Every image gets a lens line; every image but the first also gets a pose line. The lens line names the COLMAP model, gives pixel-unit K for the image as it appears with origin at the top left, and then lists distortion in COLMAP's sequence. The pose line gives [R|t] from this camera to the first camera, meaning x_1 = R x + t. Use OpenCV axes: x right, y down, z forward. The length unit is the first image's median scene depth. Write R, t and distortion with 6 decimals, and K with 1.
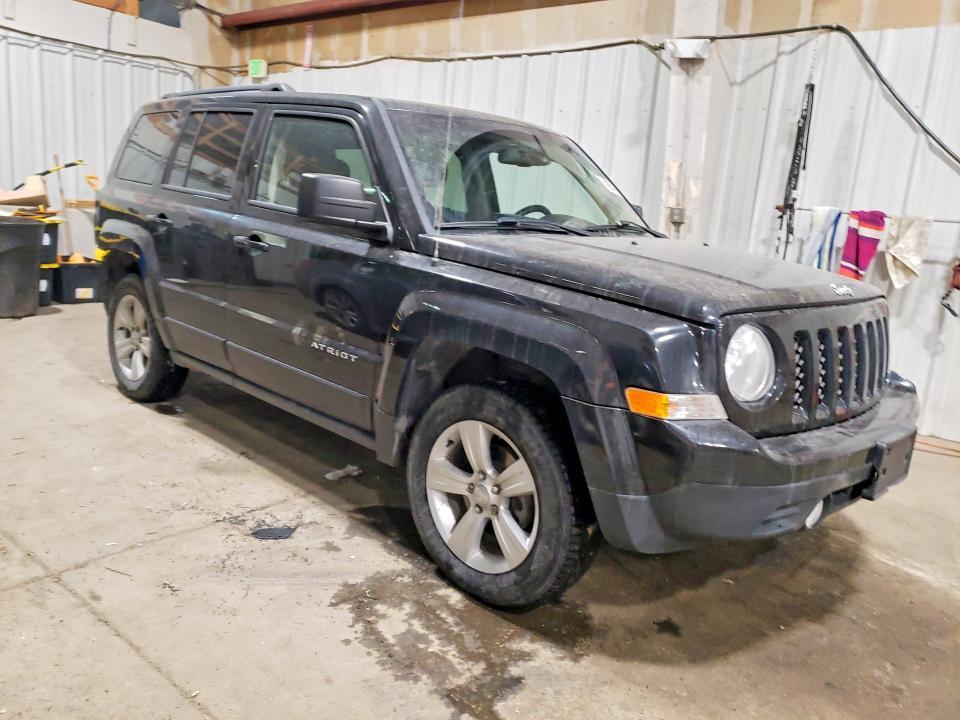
lens RADIAL K [[740.7, 0, 459.1], [0, 740.7, 359.3], [0, 0, 1]] dist [0.004321, 0.018153]
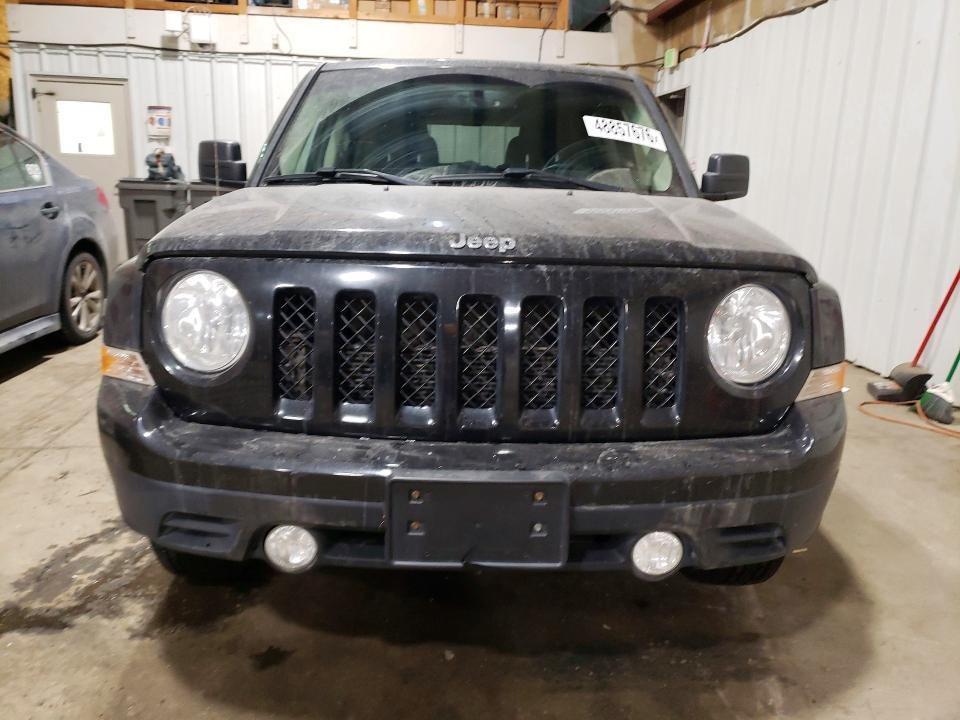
lens RADIAL K [[740.7, 0, 482.0], [0, 740.7, 353.8], [0, 0, 1]] dist [0.004321, 0.018153]
pose [[0.720397, 0.102881, -0.685889, 0.841823], [-0.117152, 0.992777, 0.025866, -0.011778], [0.683596, 0.061719, 0.727246, 0.480920]]
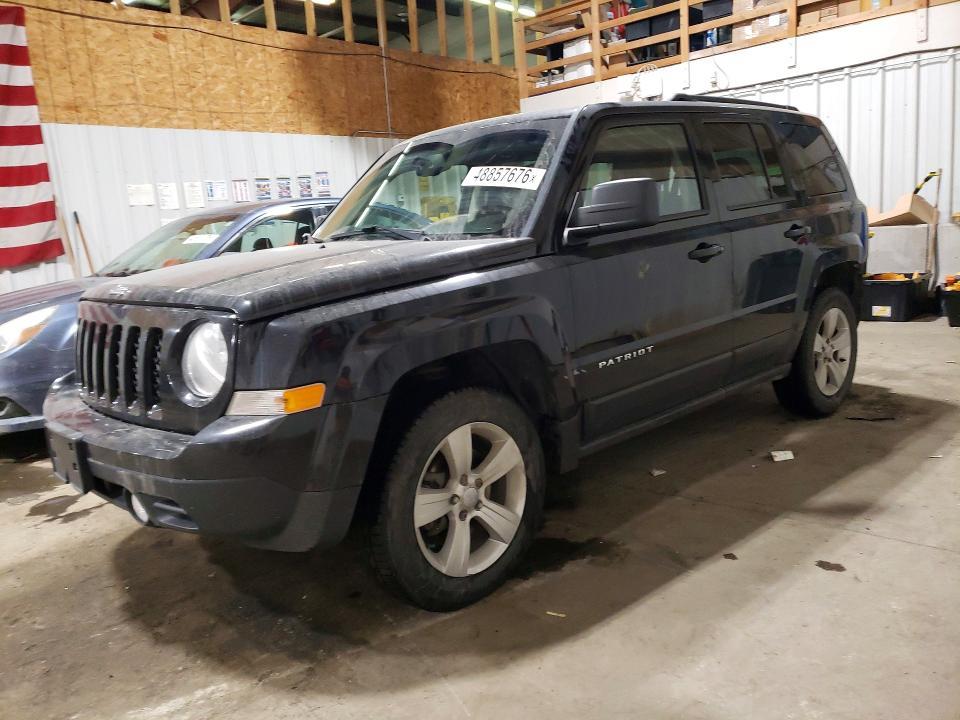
lens RADIAL K [[740.7, 0, 475.6], [0, 740.7, 358.1], [0, 0, 1]] dist [0.004321, 0.018153]
pose [[-0.029587, 0.107436, -0.993772, 1.345446], [-0.138621, 0.984159, 0.110524, -0.164960], [0.989903, 0.141028, -0.014226, 1.329352]]
